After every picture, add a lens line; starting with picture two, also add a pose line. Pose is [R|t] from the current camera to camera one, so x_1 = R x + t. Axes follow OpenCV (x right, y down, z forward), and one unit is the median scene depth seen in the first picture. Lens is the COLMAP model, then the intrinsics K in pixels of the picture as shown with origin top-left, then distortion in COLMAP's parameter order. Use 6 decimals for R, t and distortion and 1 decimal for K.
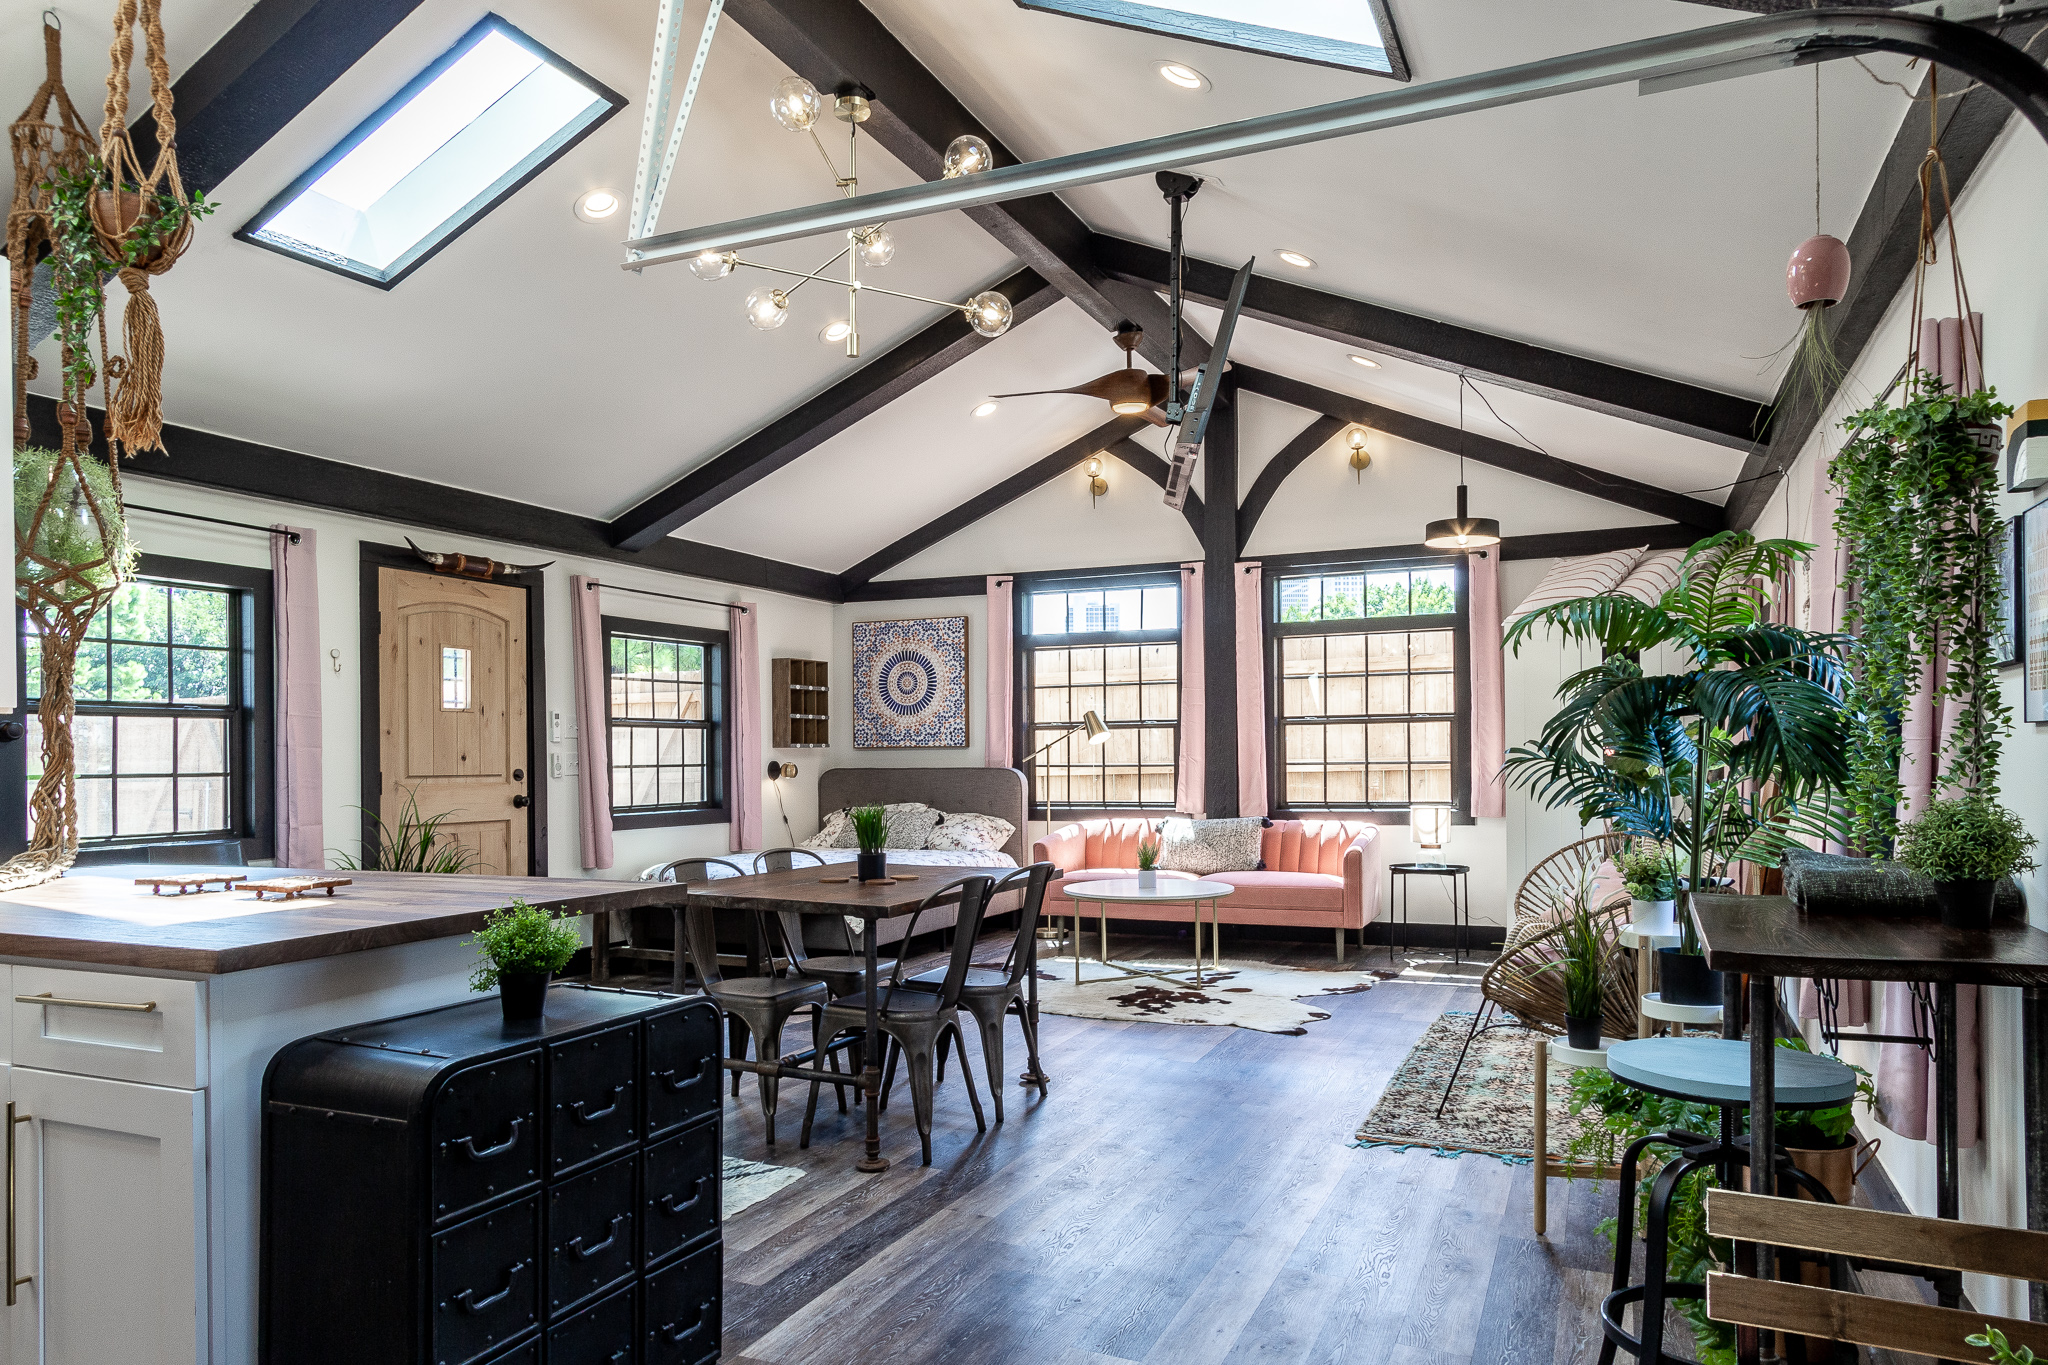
lens RADIAL K [[1309.0, 0, 1021.8], [0, 1309.0, 741.1], [0, 0, 1]] dist [0.003116, 0.002057]
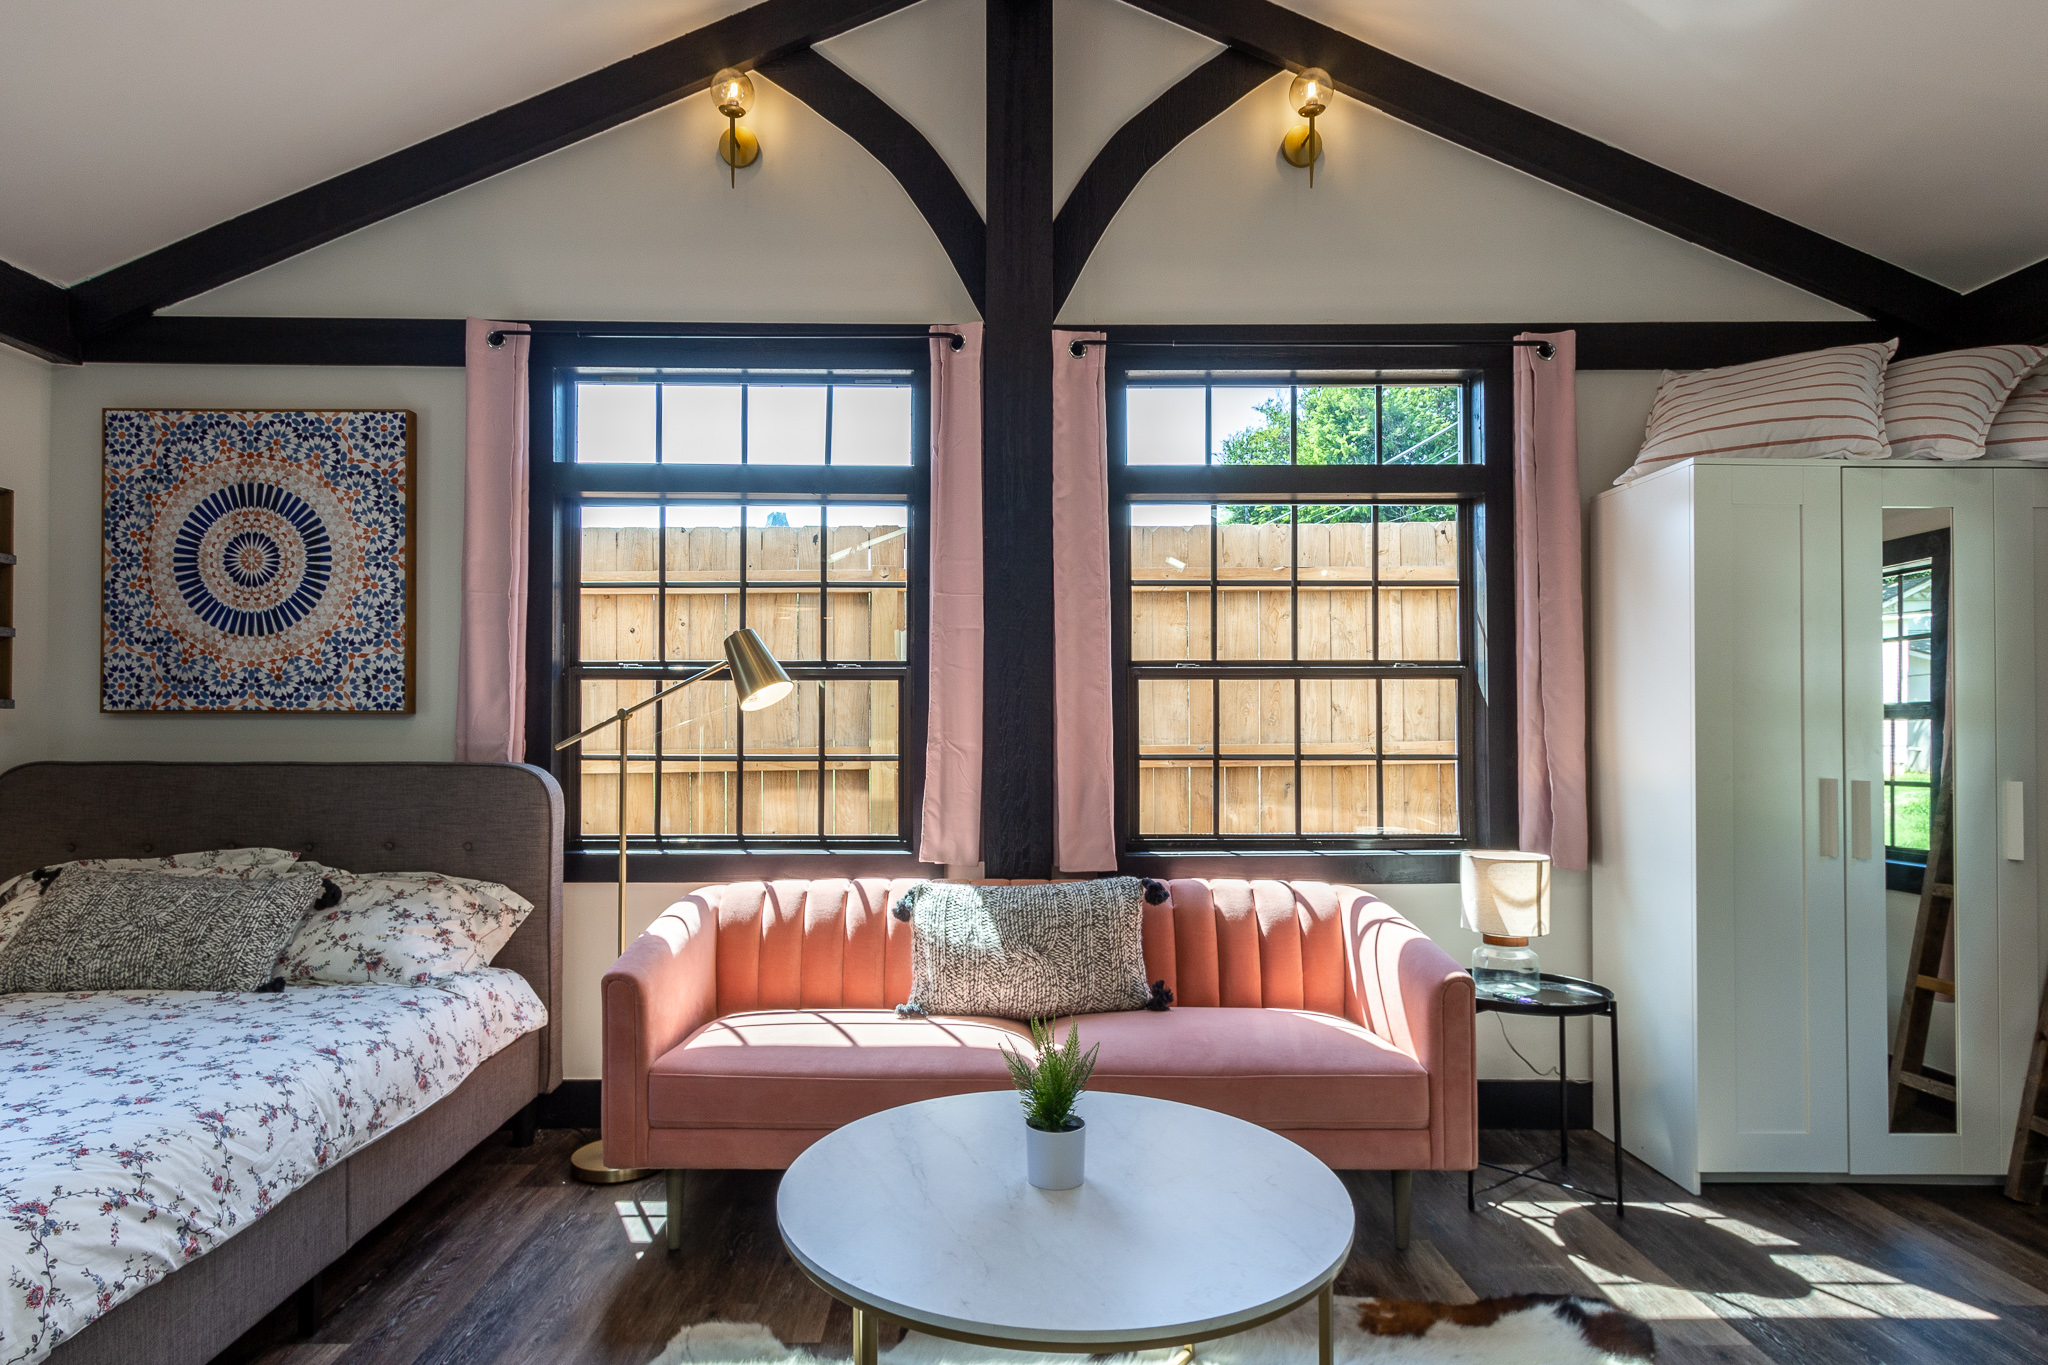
lens RADIAL K [[1175.2, 0, 1019.1], [0, 1175.2, 721.3], [0, 0, 1]] dist [0.004912, 0.000211]
pose [[0.911788, 0.011952, 0.410488, -0.018568], [-0.014459, 0.999891, 0.003005, 0.003130], [-0.410407, -0.008675, 0.911861, 0.584863]]
